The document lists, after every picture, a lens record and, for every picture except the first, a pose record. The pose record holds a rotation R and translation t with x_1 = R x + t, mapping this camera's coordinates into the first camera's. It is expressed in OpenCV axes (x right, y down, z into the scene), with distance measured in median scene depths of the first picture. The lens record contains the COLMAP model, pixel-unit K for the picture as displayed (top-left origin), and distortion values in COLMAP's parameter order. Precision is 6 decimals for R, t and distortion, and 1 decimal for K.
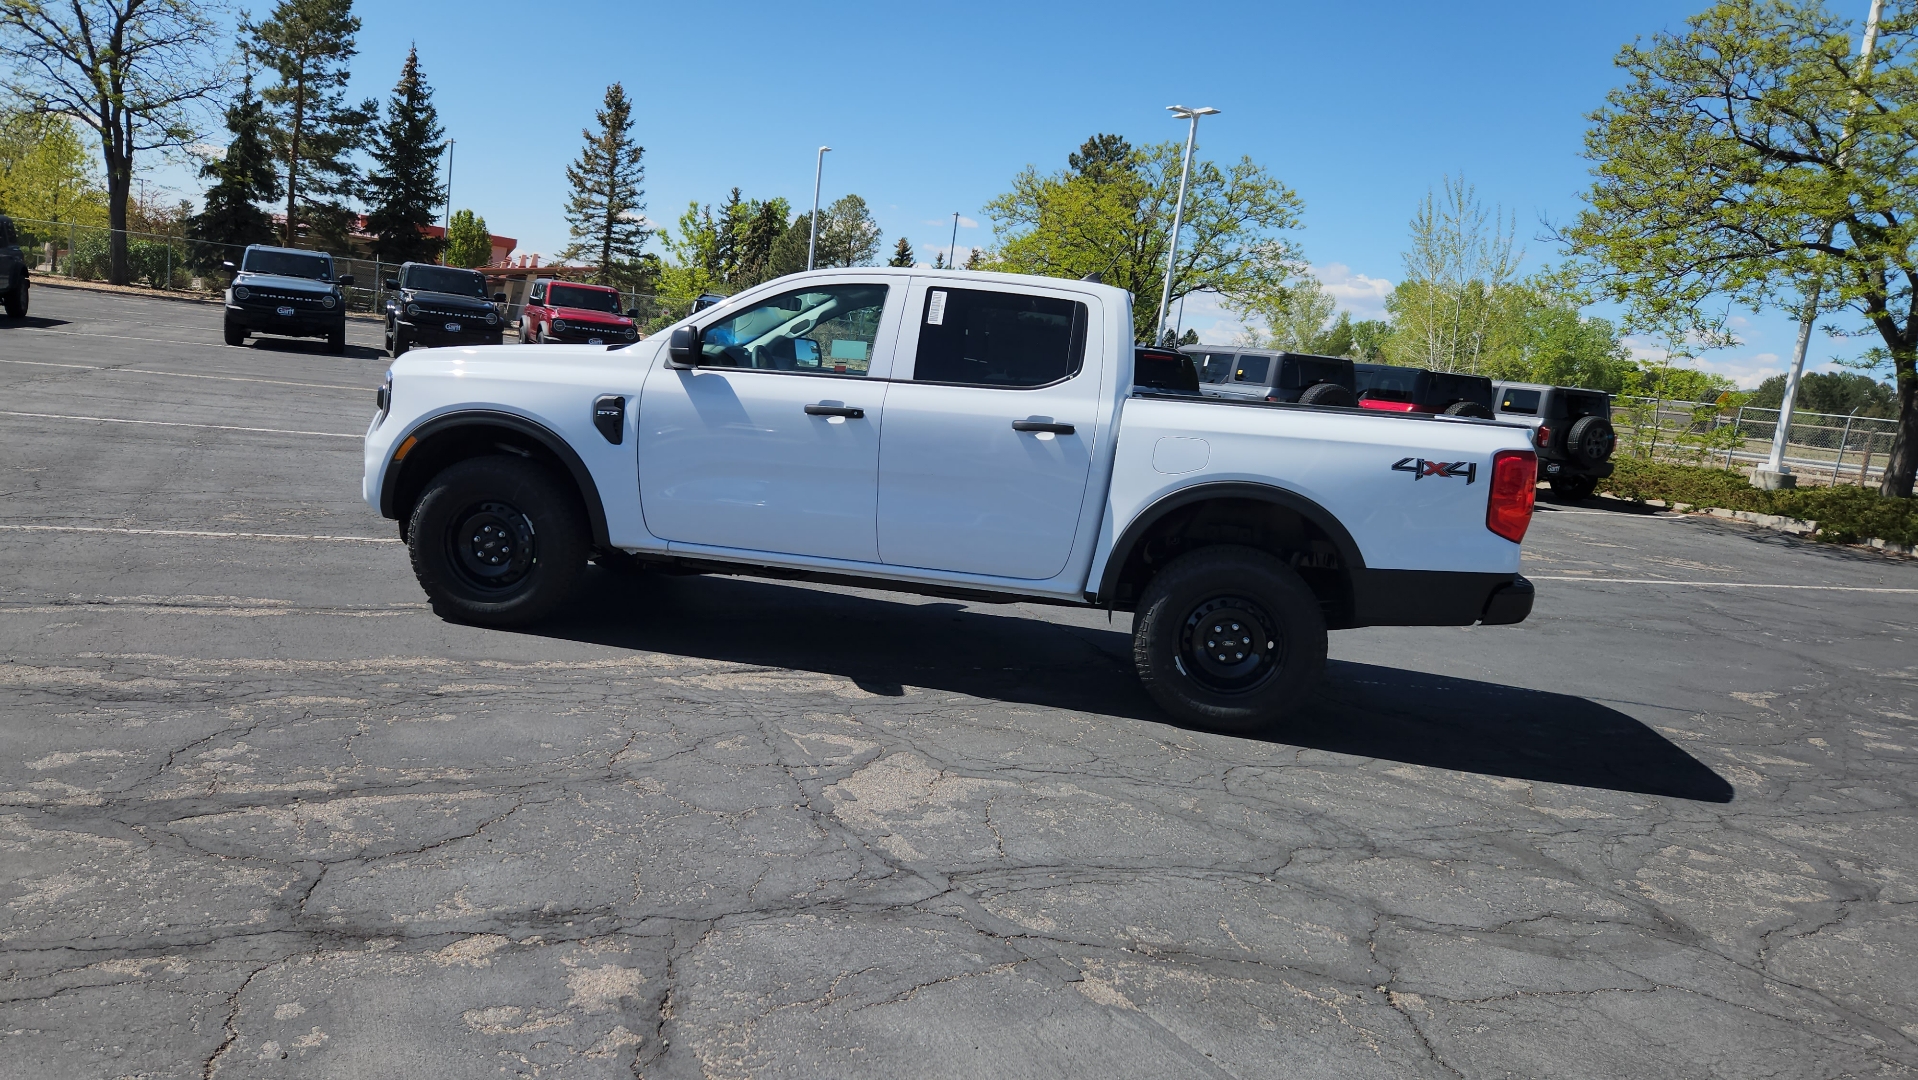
lens RADIAL K [[1291.5, 0, 925.9], [0, 1291.5, 521.3], [0, 0, 1]] dist [0.070279, -0.047722]
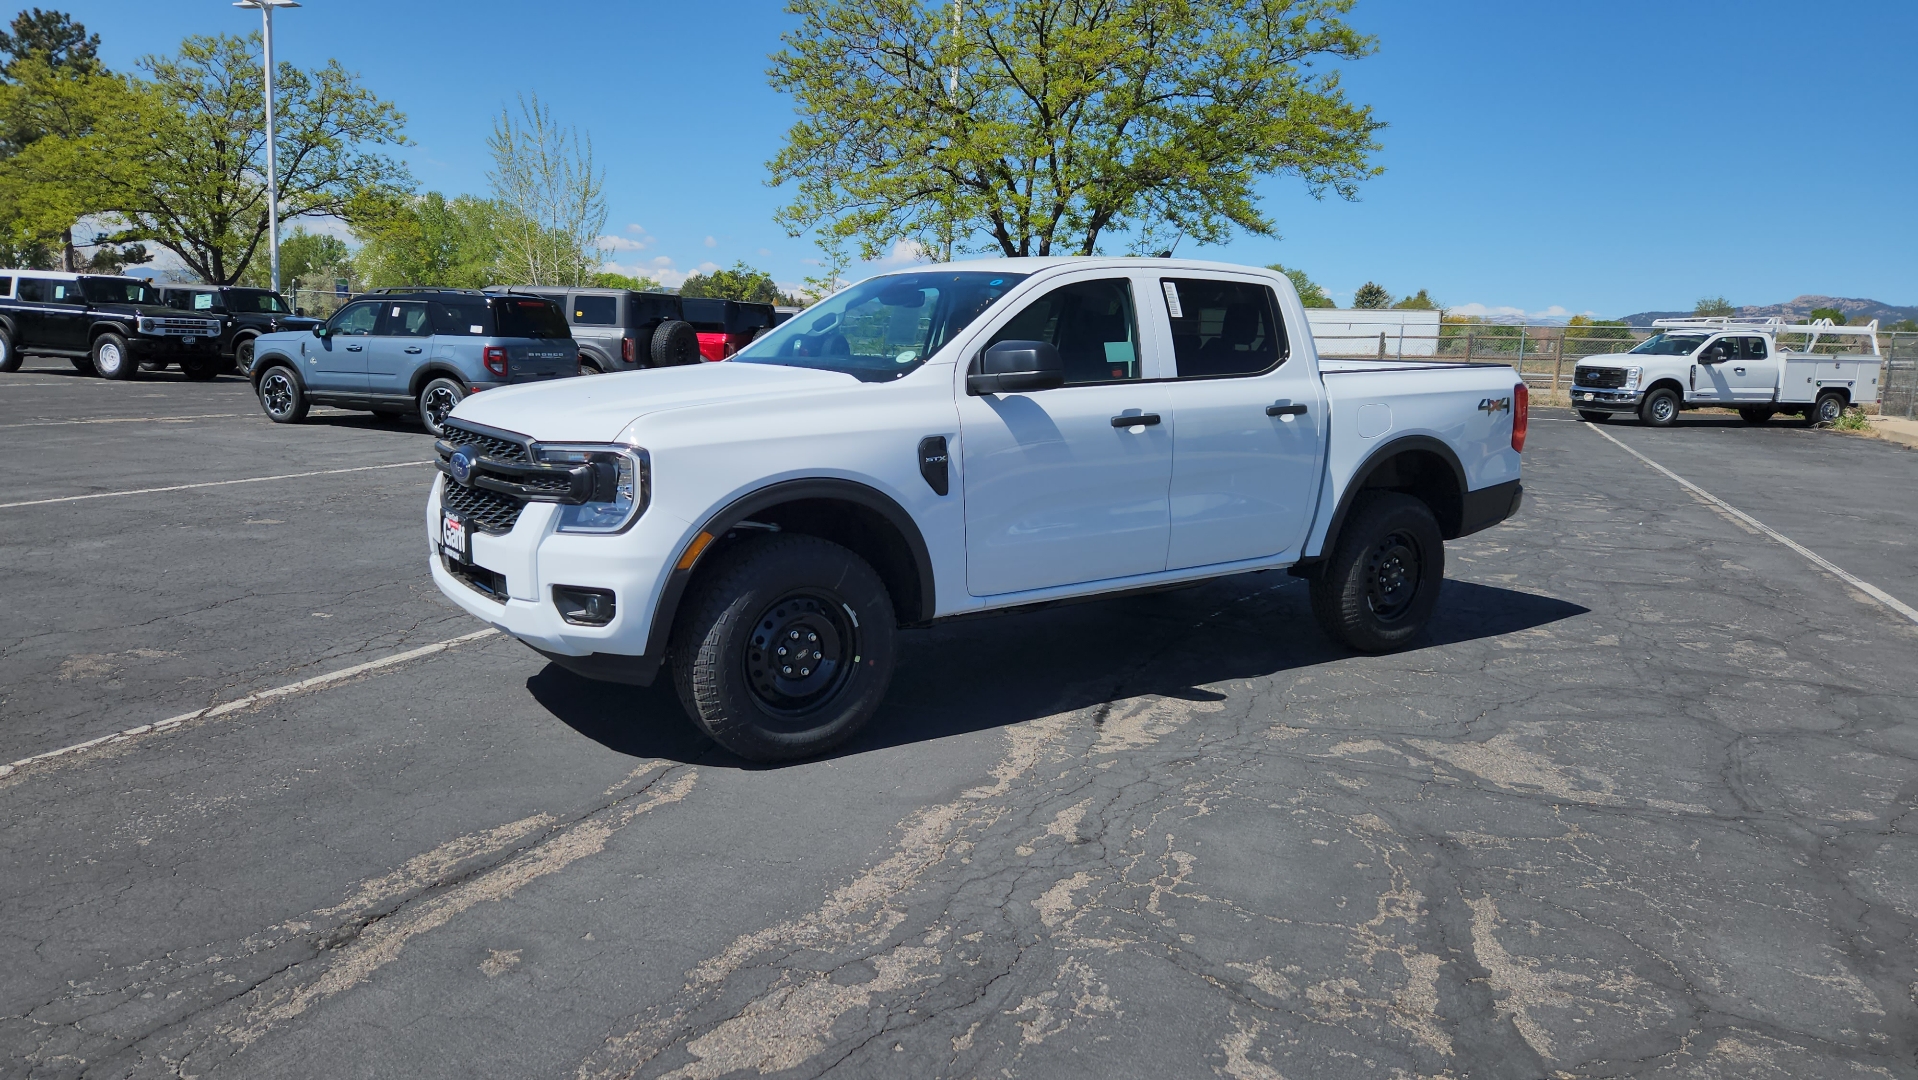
lens RADIAL K [[1279.9, 0, 939.3], [0, 1279.9, 552.3], [0, 0, 1]] dist [0.069025, -0.050384]
pose [[0.712515, -0.197517, 0.673282, -0.259108], [0.135999, 0.980240, 0.143644, -0.045946], [-0.688350, -0.010783, 0.725298, 0.136518]]
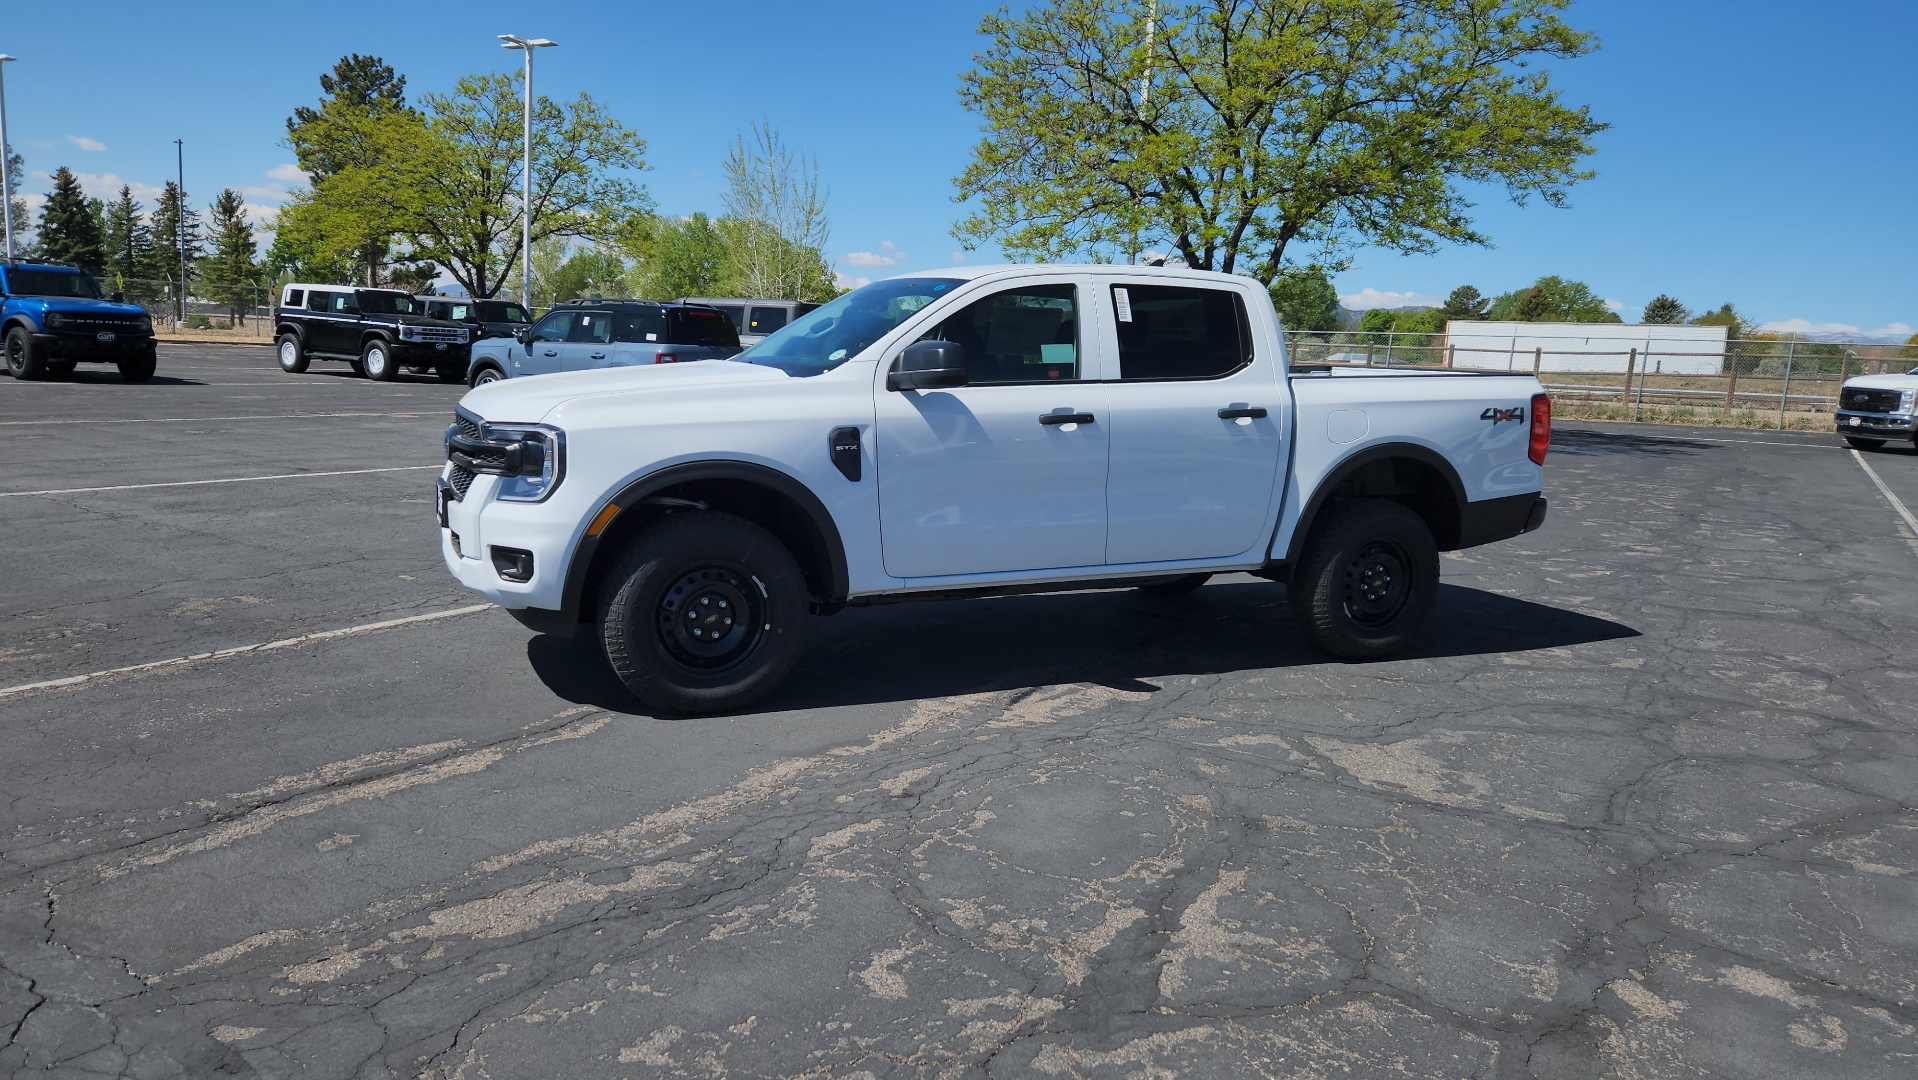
lens RADIAL K [[1280.9, 0, 928.4], [0, 1280.9, 548.9], [0, 0, 1]] dist [0.072776, -0.056107]
pose [[0.834269, -0.158202, 0.528174, -0.219224], [0.119907, 0.987082, 0.106260, -0.033102], [-0.538162, -0.025318, 0.842461, 0.075624]]
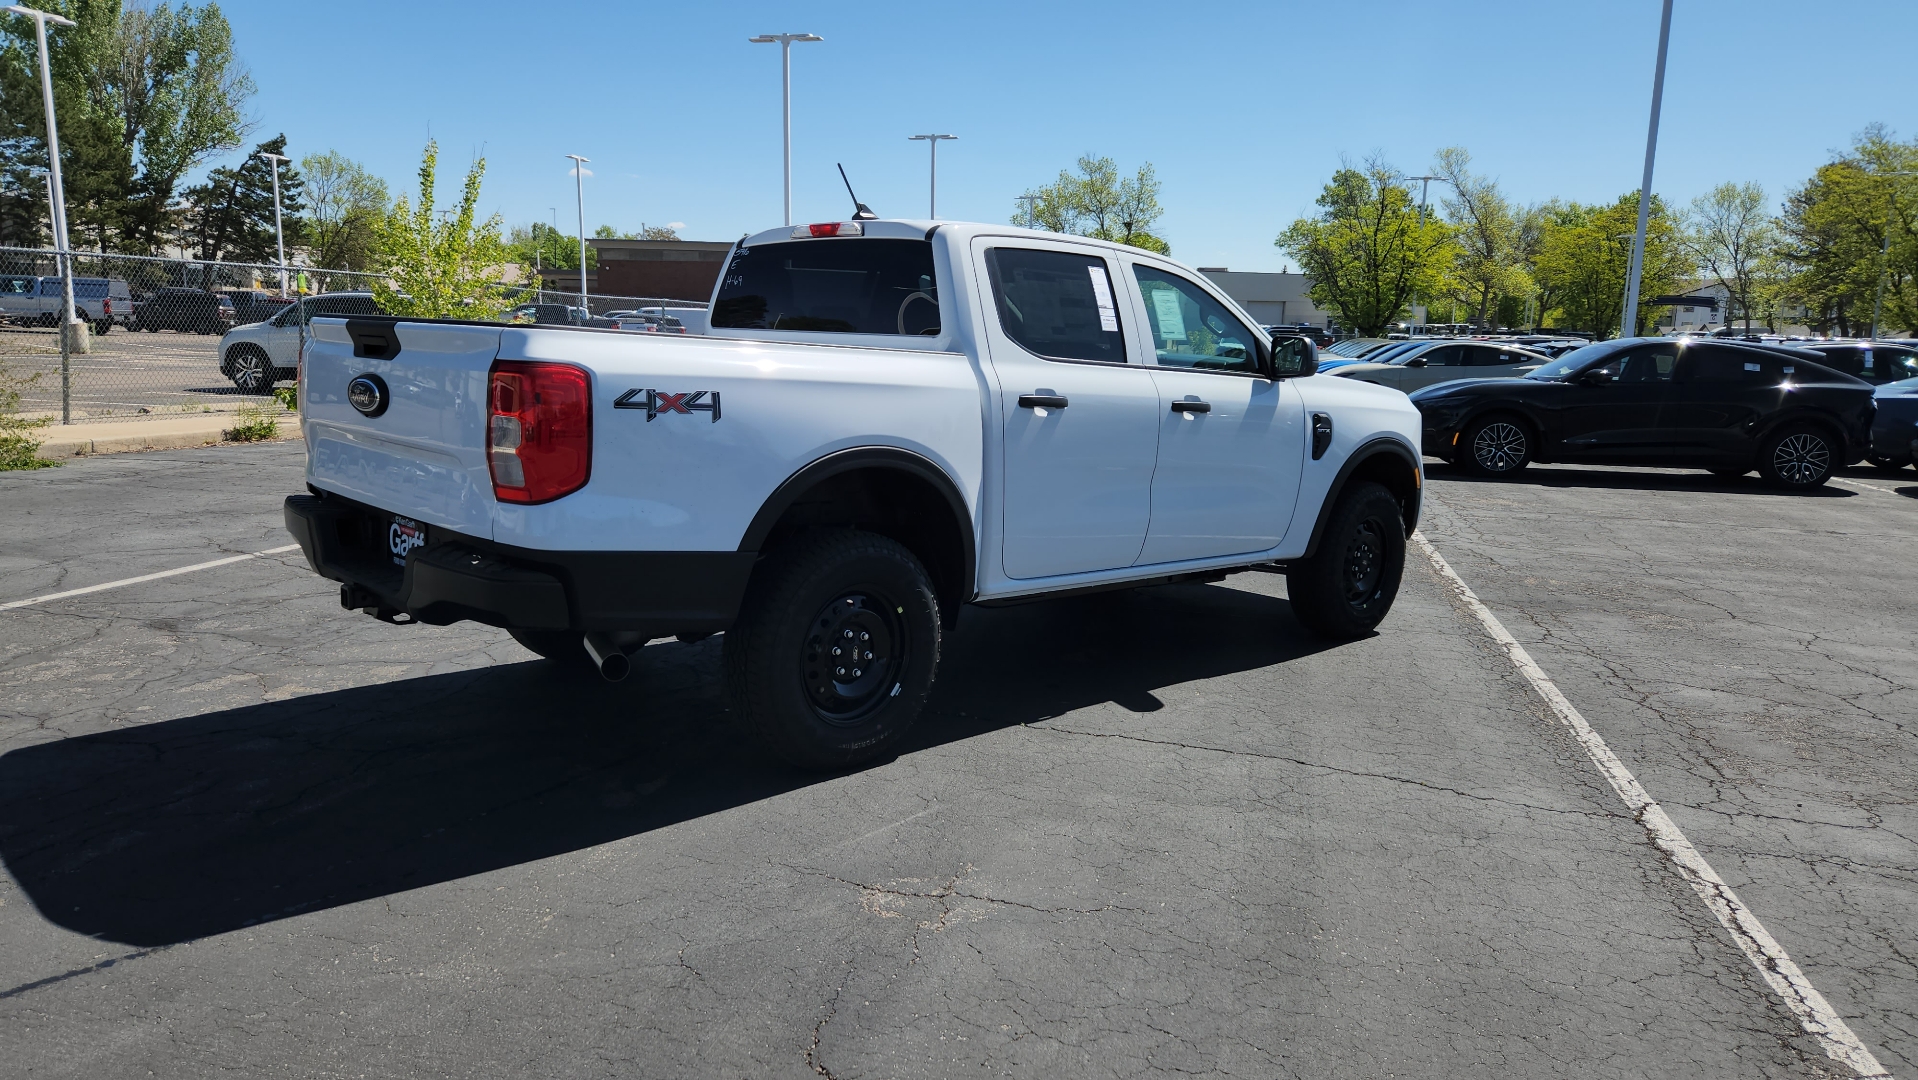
lens RADIAL K [[1275.0, 0, 915.4], [0, 1275.0, 546.2], [0, 0, 1]] dist [0.075116, -0.058022]
pose [[-0.611623, 0.003574, -0.791141, 0.269146], [-0.201494, 0.966310, 0.160139, -0.042273], [0.765060, 0.257355, -0.590298, 0.555672]]
